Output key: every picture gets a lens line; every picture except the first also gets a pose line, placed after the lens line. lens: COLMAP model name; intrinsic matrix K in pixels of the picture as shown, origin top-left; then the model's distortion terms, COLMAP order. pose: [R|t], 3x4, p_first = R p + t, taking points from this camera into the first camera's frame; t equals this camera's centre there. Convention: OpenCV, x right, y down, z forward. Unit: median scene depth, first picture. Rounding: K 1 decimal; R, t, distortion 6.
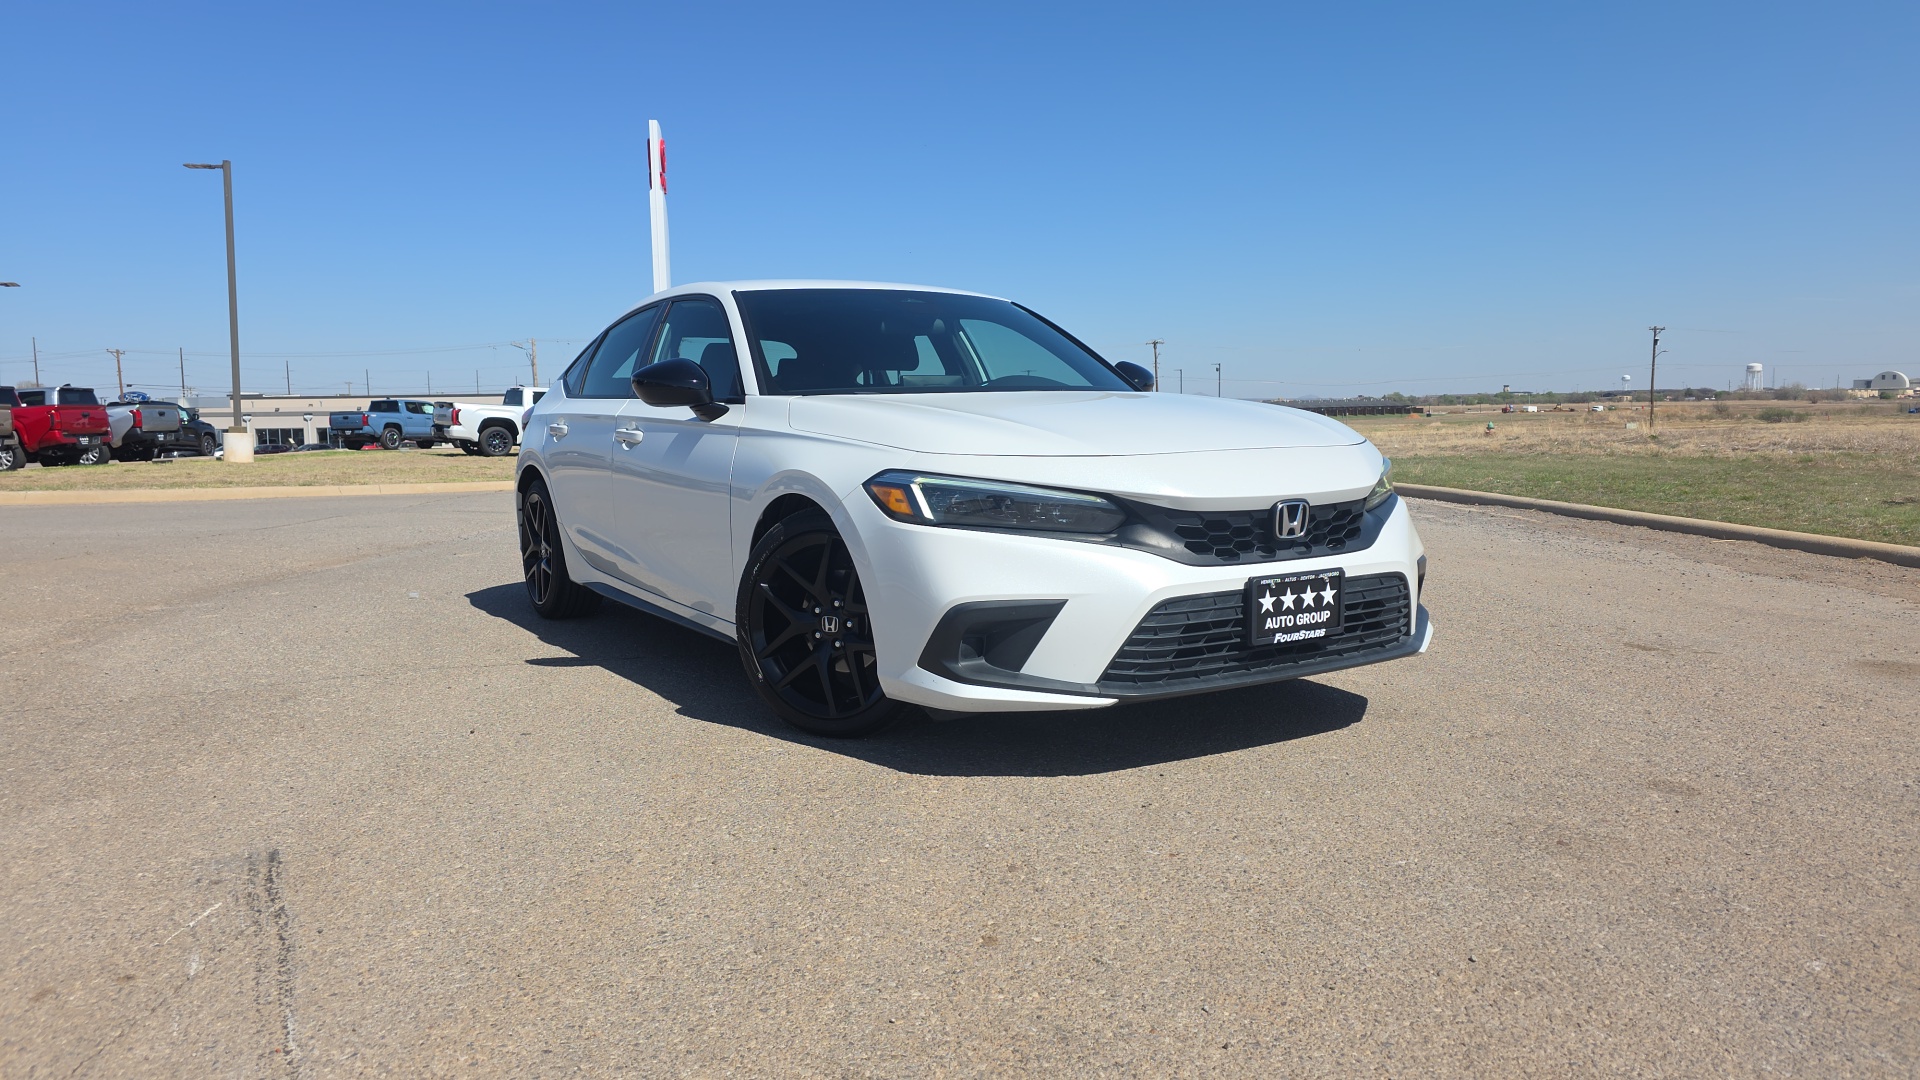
lens RADIAL K [[1326.3, 0, 926.6], [0, 1326.3, 510.6], [0, 0, 1]] dist [0.074793, -0.031009]
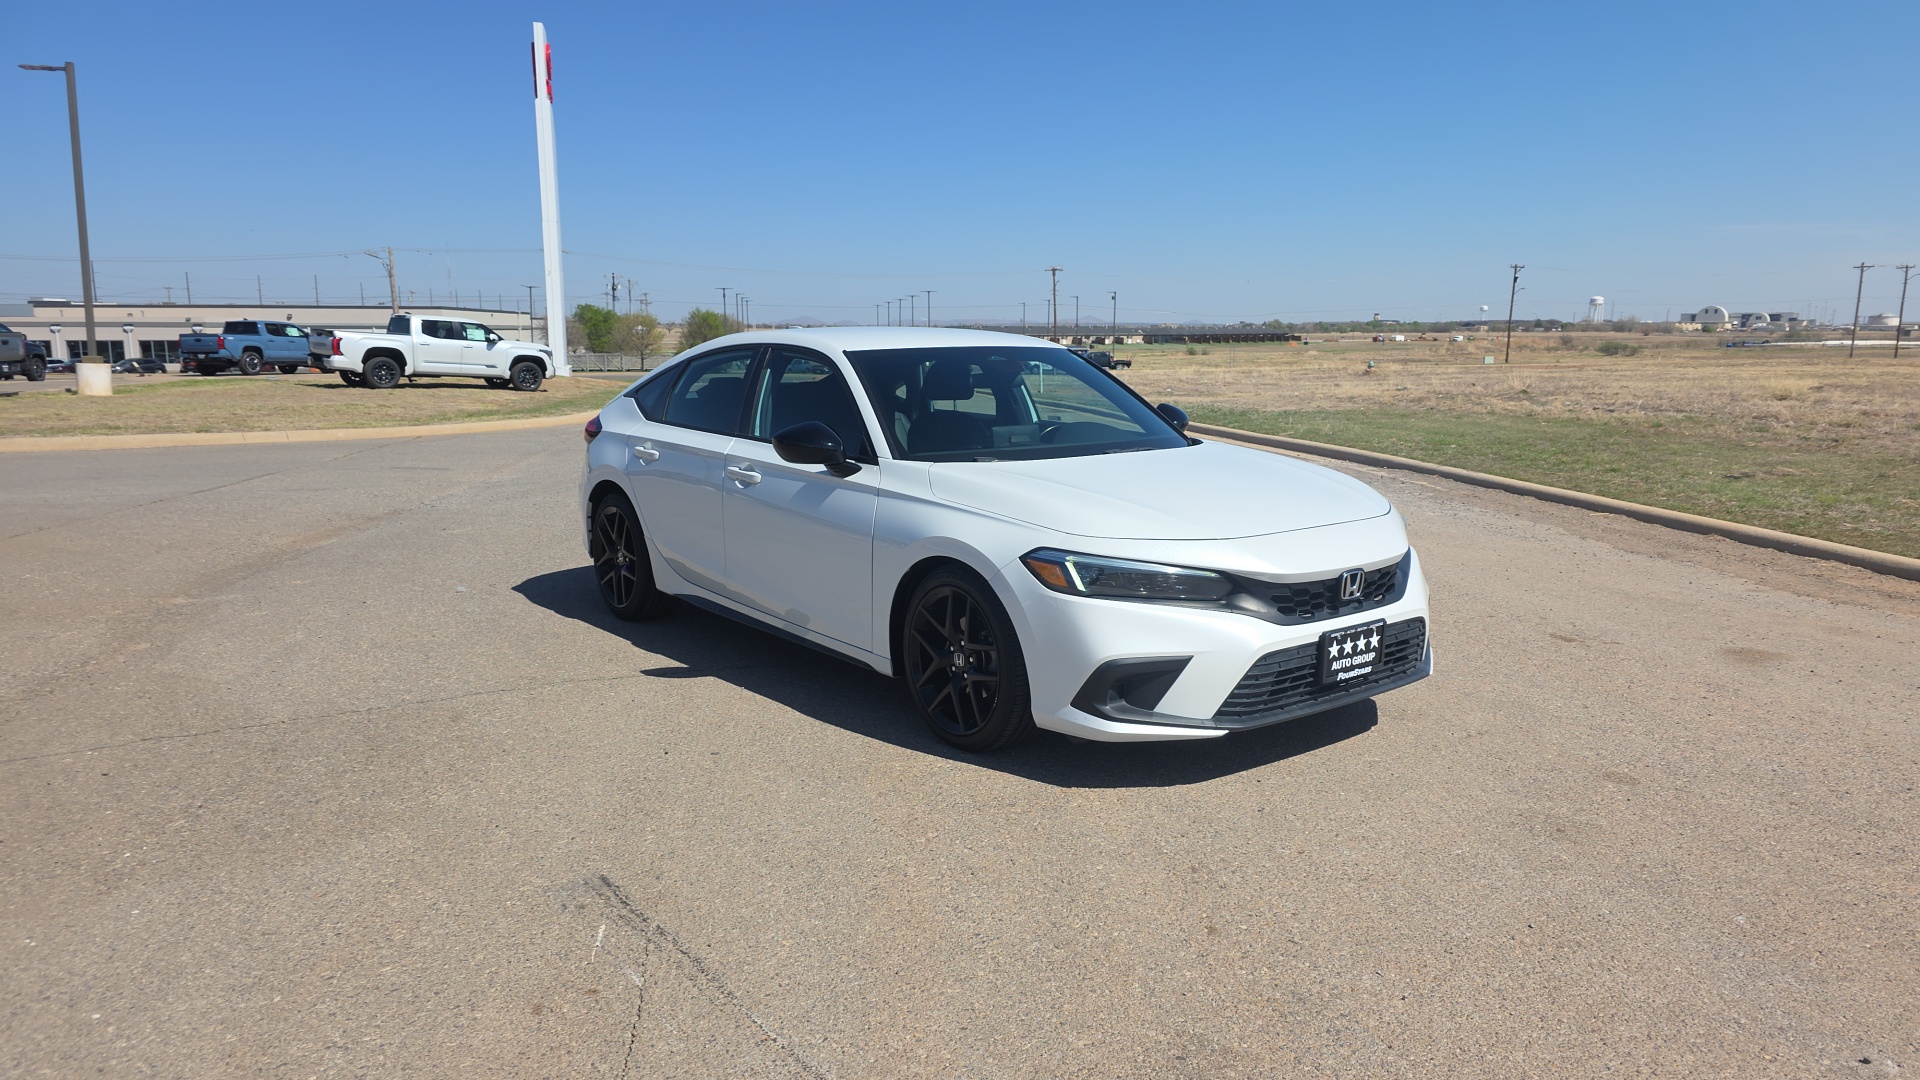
lens RADIAL K [[1335.3, 0, 1011.6], [0, 1335.3, 537.6], [0, 0, 1]] dist [0.082981, -0.000701]
pose [[0.989482, -0.004935, 0.144571, -0.172323], [-0.006327, 0.996985, 0.077331, -0.098841], [-0.144517, -0.077433, 0.986468, -0.163386]]
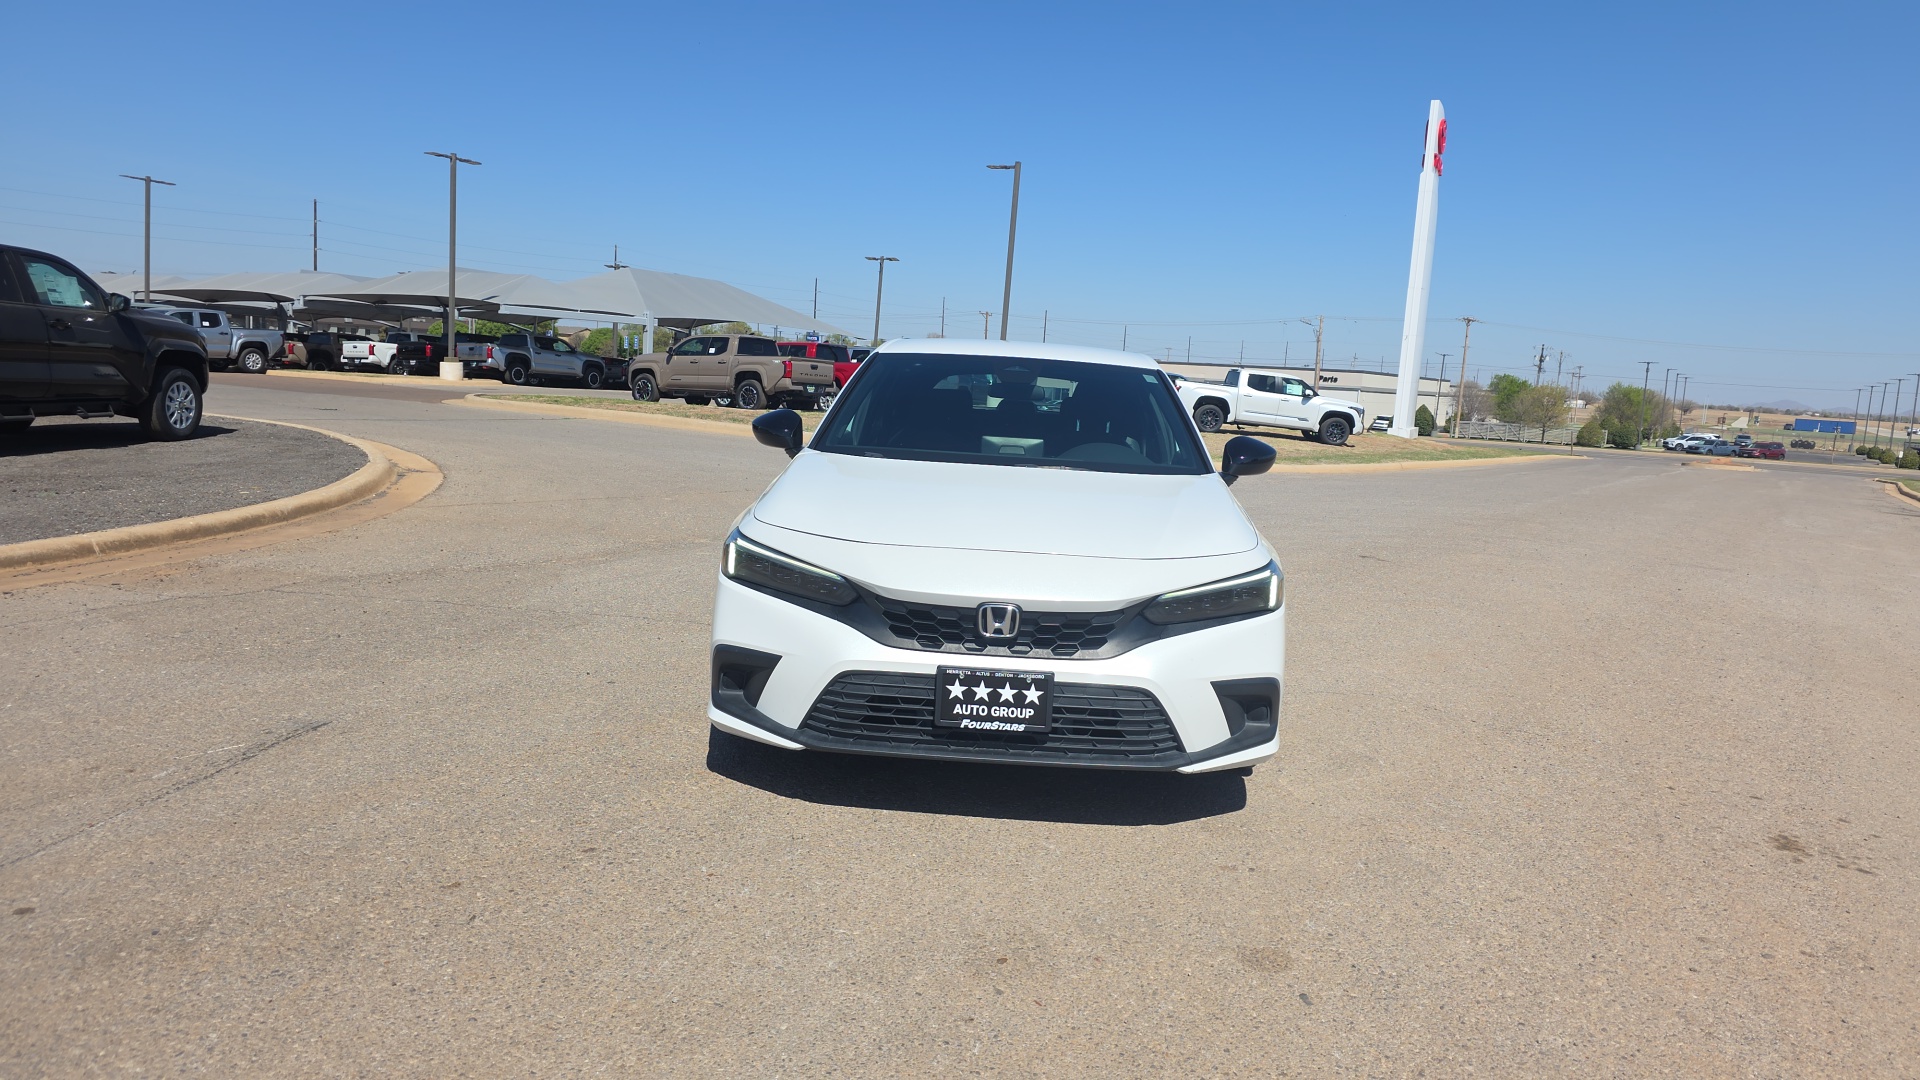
lens RADIAL K [[1305.1, 0, 972.1], [0, 1305.1, 543.9], [0, 0, 1]] dist [0.071962, -0.098775]
pose [[0.844384, 0.138165, -0.517615, 0.583991], [-0.114064, 0.990384, 0.078287, -0.099585], [0.523454, -0.007063, 0.852024, 0.056412]]
